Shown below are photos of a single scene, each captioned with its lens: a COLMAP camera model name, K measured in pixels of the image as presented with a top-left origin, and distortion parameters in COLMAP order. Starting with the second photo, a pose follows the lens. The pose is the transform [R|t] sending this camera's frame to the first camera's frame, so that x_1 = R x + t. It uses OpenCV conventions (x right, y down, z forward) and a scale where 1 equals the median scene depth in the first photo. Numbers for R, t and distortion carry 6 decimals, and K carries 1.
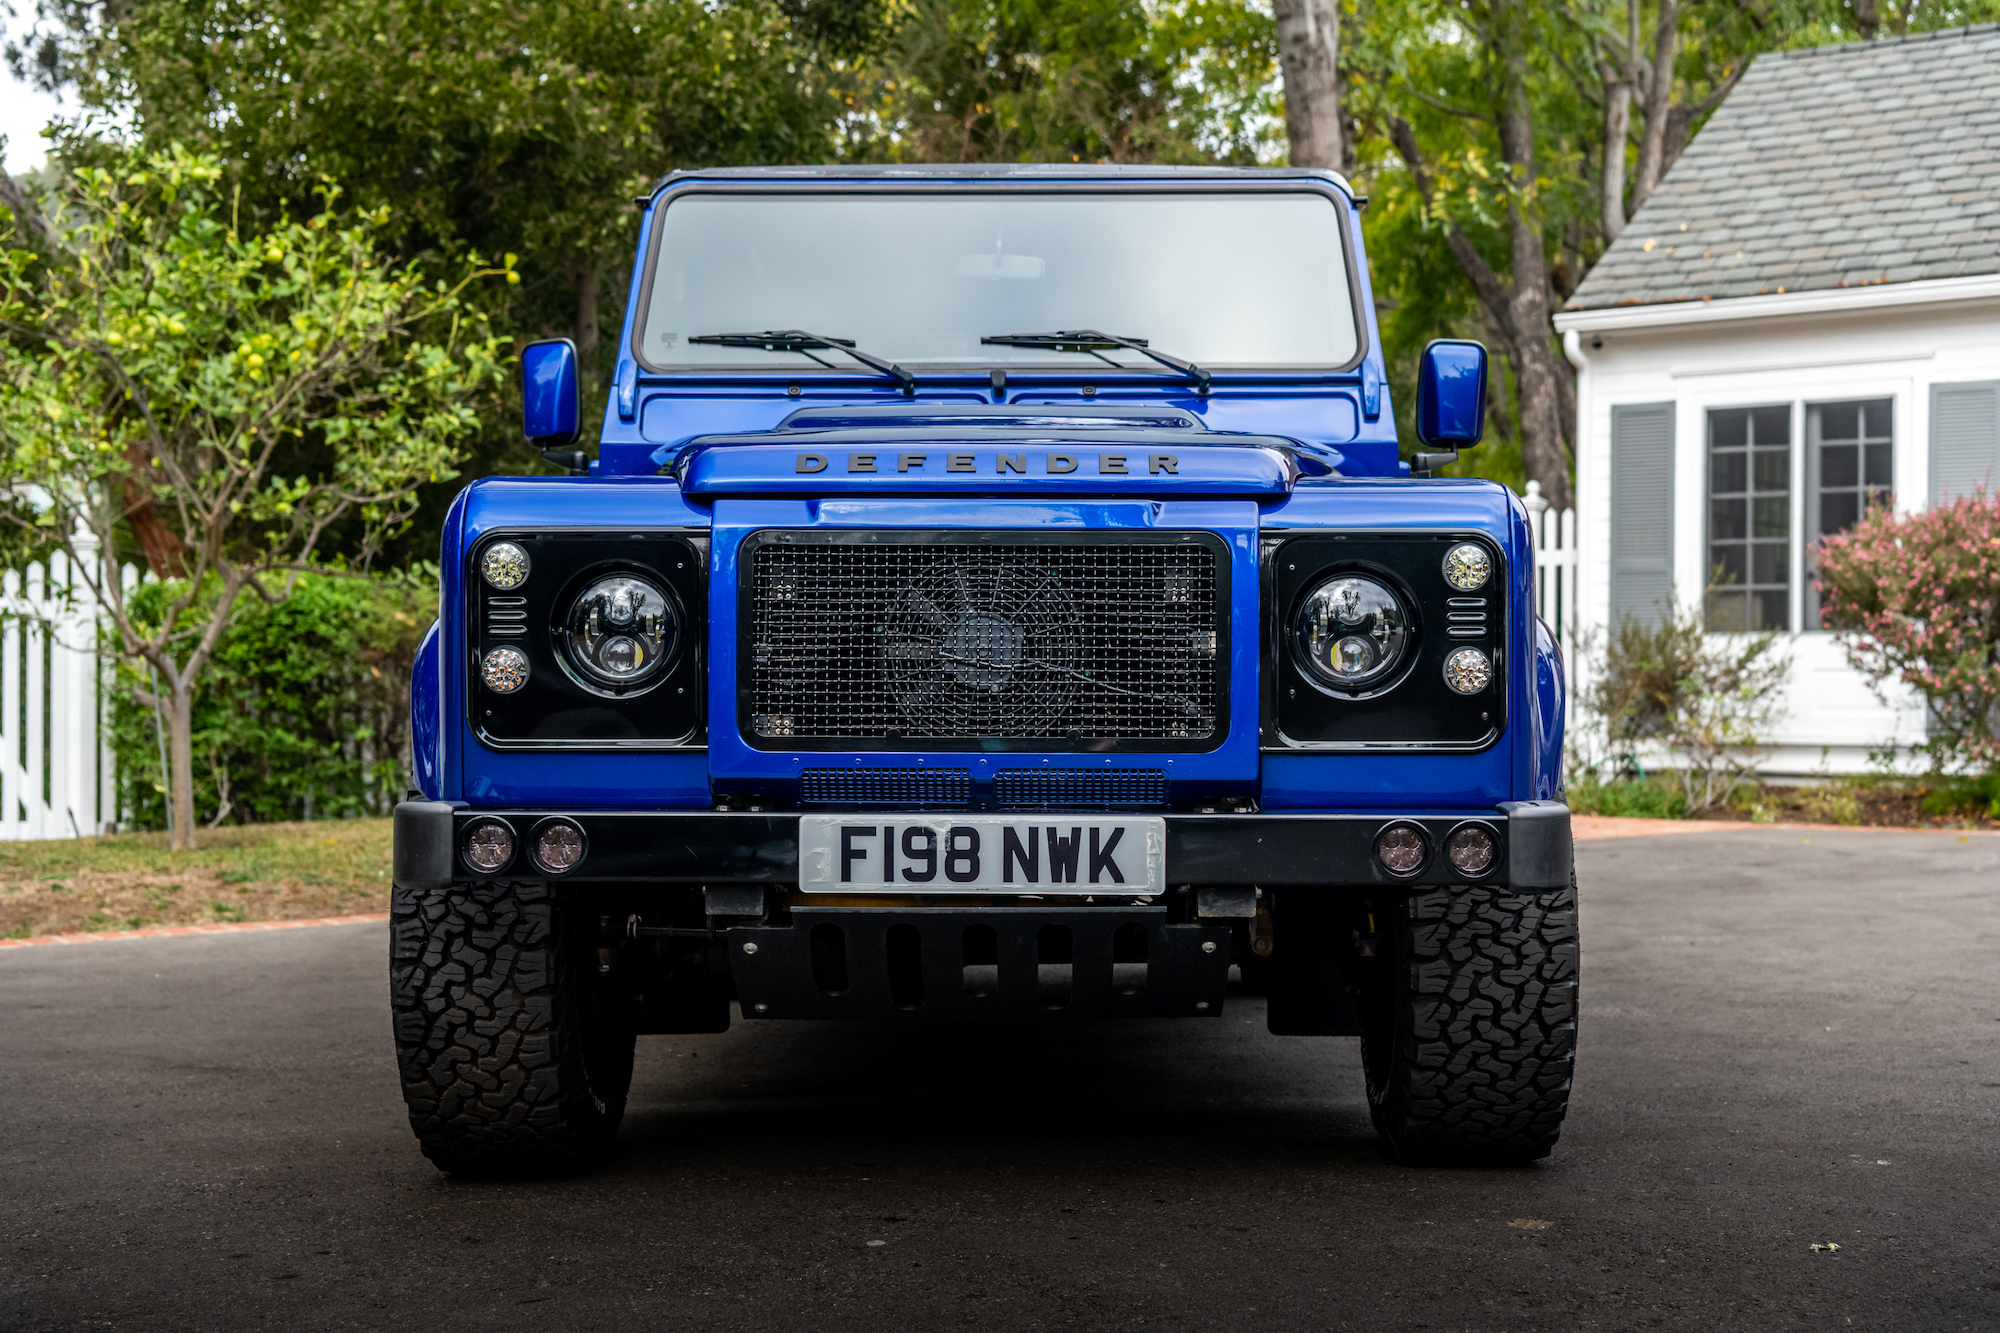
lens RADIAL K [[2641.3, 0, 1000.0], [0, 2641.3, 666.5], [0, 0, 1]] dist [0.020497, -0.031663]
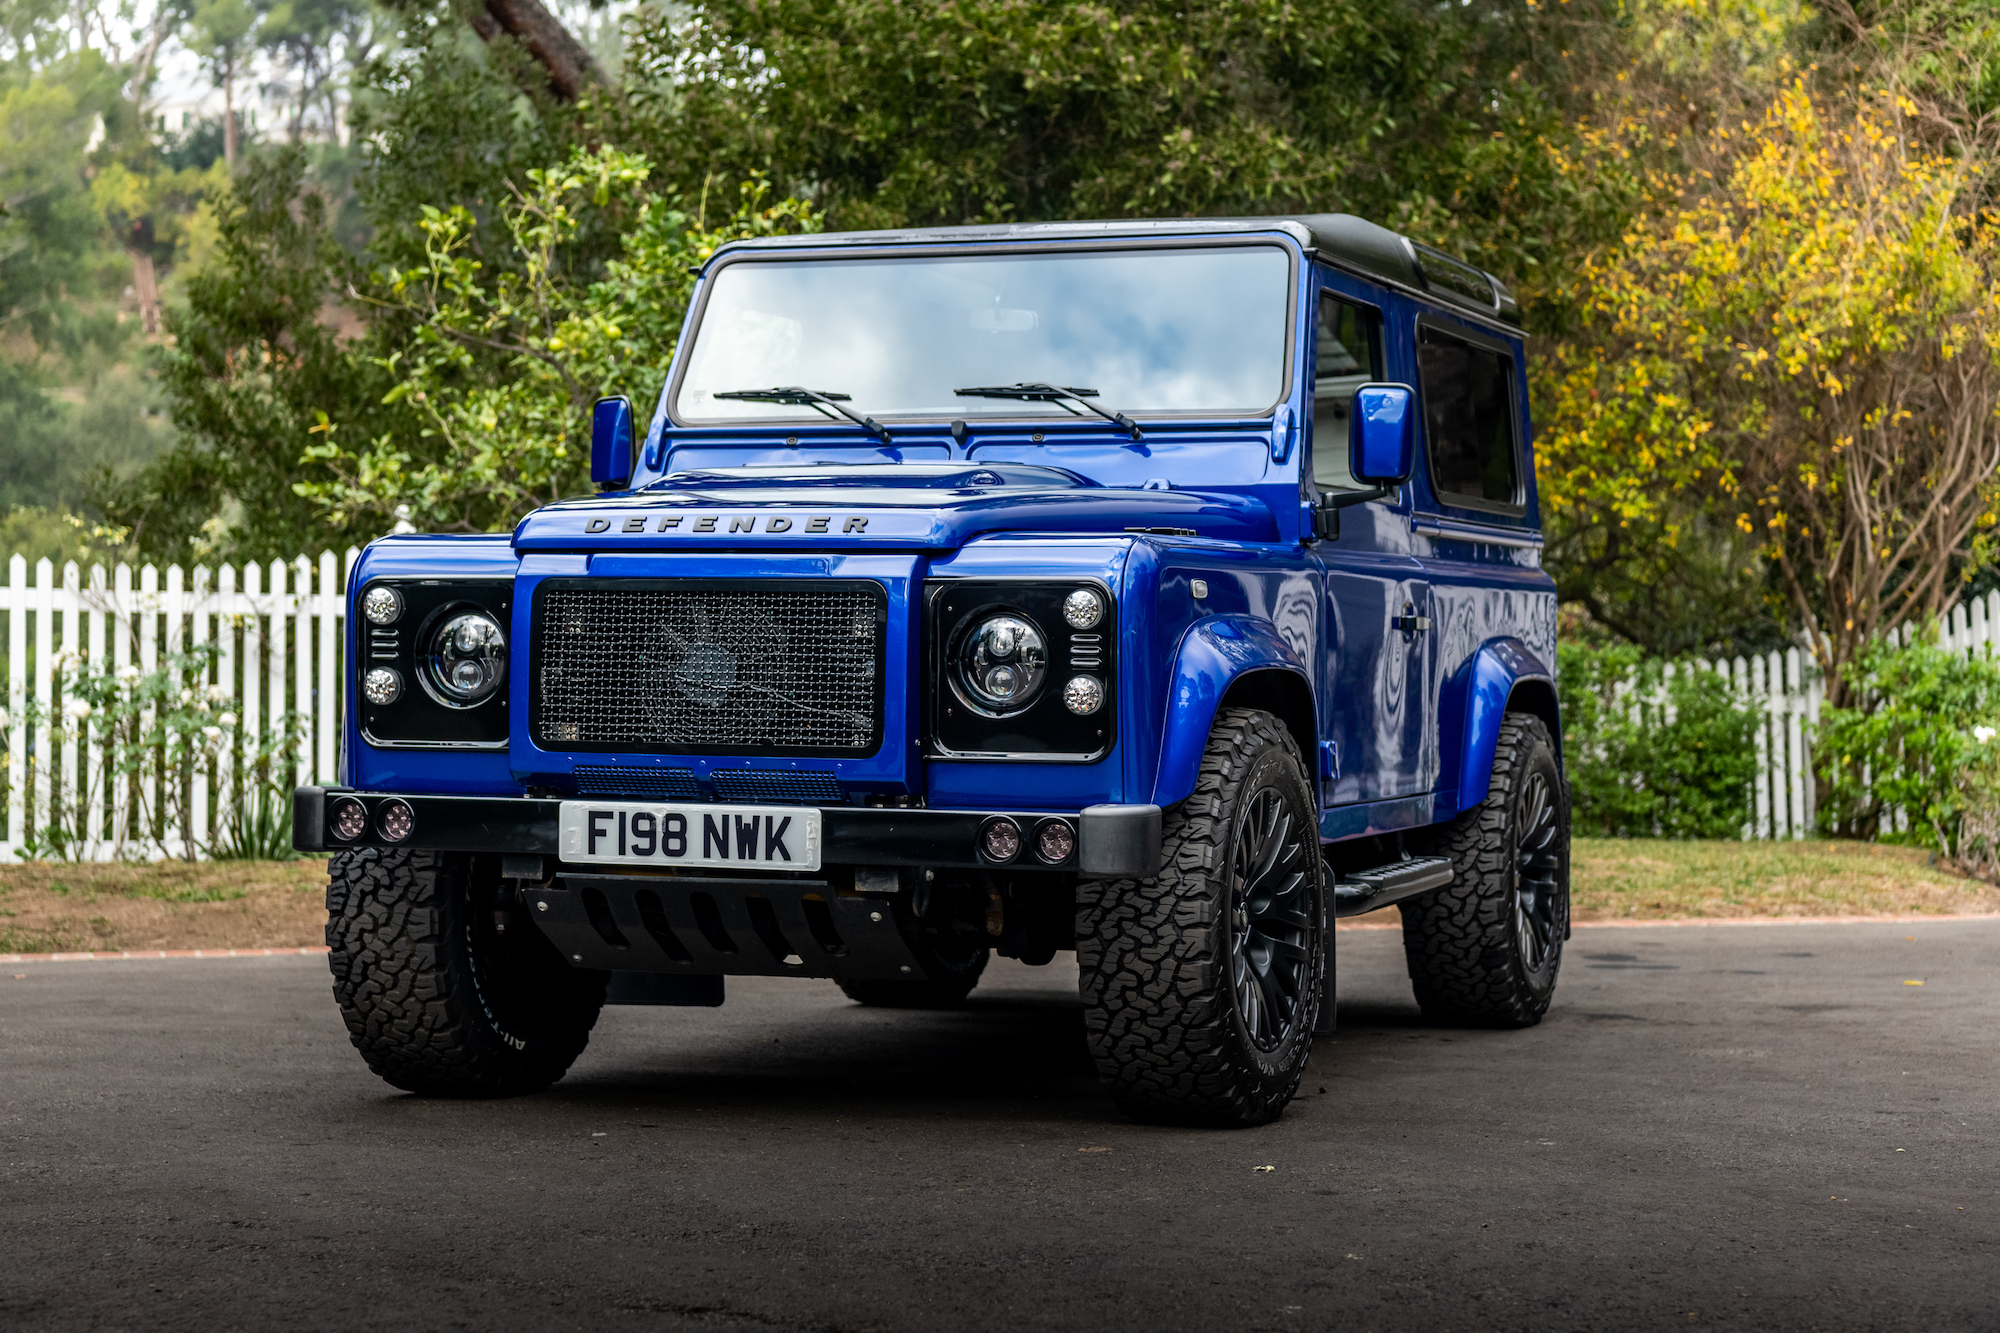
lens RADIAL K [[3840.3, 0, 1000.0], [0, 3840.3, 666.5], [0, 0, 1]] dist [0.022056, 0.308098]
pose [[0.937134, 0.009144, -0.348851, 0.751062], [-0.010571, 0.999942, -0.002188, -0.007189], [0.348810, 0.005738, 0.937176, -0.654277]]
